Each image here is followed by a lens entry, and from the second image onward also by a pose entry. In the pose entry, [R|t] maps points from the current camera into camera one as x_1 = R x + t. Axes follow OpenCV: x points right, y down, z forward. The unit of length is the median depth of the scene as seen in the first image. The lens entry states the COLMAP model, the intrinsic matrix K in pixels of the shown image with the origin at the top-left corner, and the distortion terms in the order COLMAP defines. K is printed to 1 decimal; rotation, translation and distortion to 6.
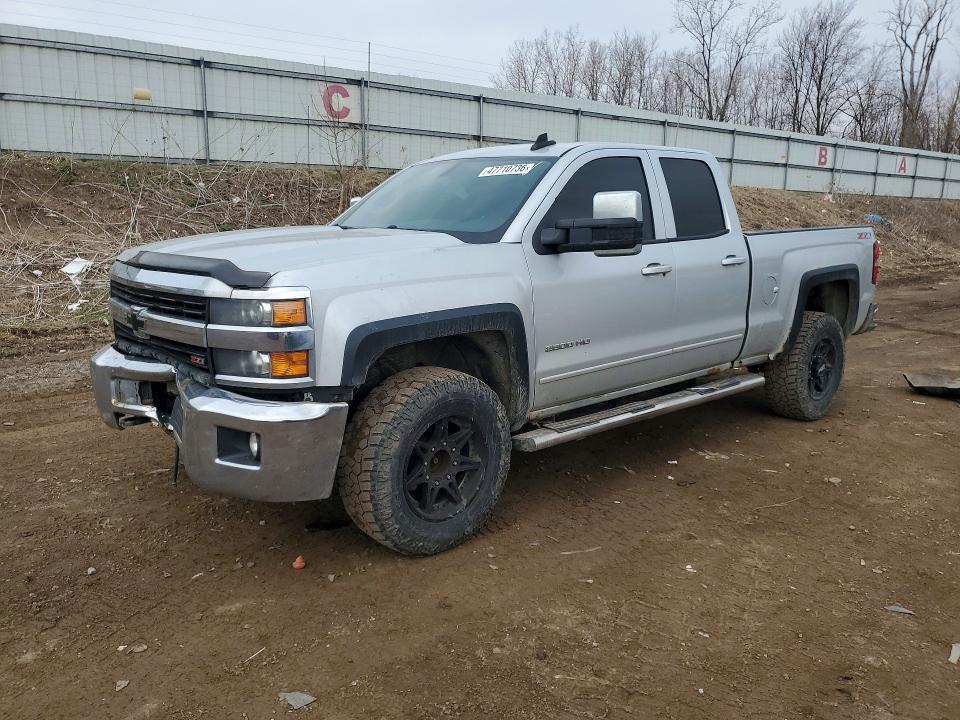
lens RADIAL K [[747.1, 0, 482.6], [0, 747.1, 357.9], [0, 0, 1]] dist [0.008006, 0.010756]
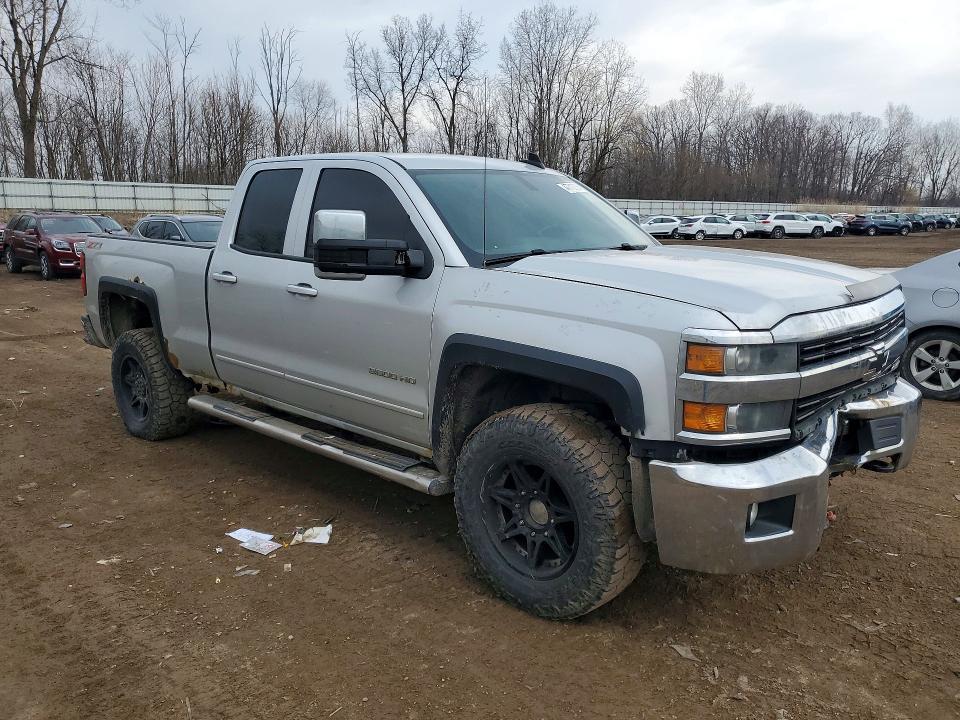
lens RADIAL K [[744.8, 0, 478.3], [0, 744.8, 358.8], [0, 0, 1]] dist [0.008401, 0.004832]
pose [[-0.081830, -0.204254, 0.975492, -0.518759], [0.193287, 0.956939, 0.216583, -0.134958], [-0.977724, 0.206273, -0.038827, 0.605223]]
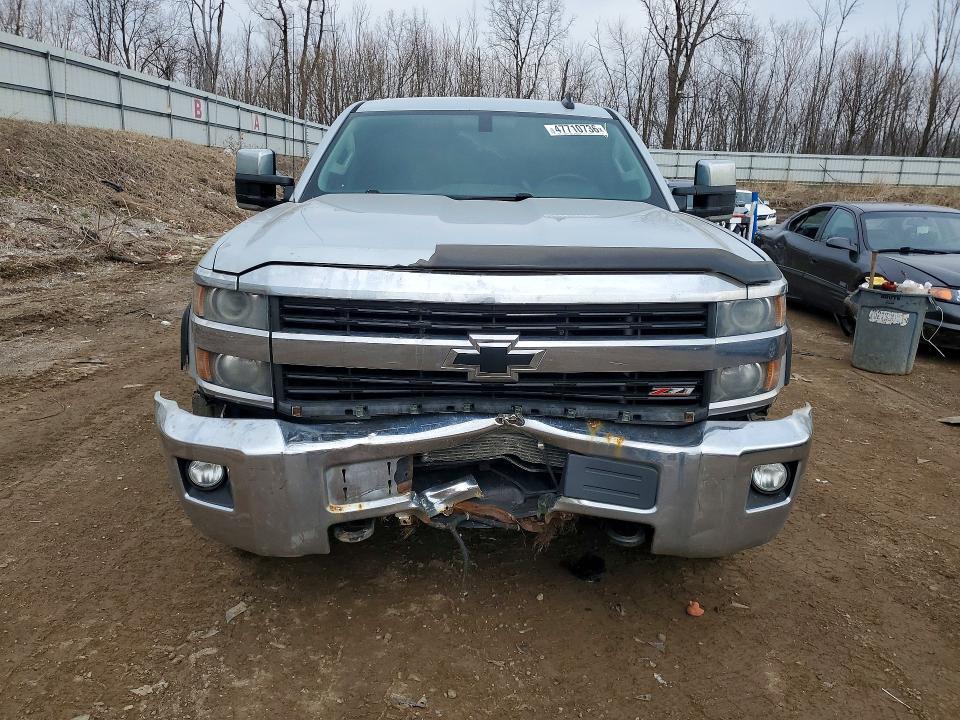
lens RADIAL K [[747.1, 0, 482.6], [0, 747.1, 357.9], [0, 0, 1]] dist [0.008006, 0.010756]
pose [[0.660911, -0.171666, 0.730566, -0.372507], [0.126469, 0.985040, 0.117050, -0.049463], [-0.739731, 0.015034, 0.672735, 0.237173]]
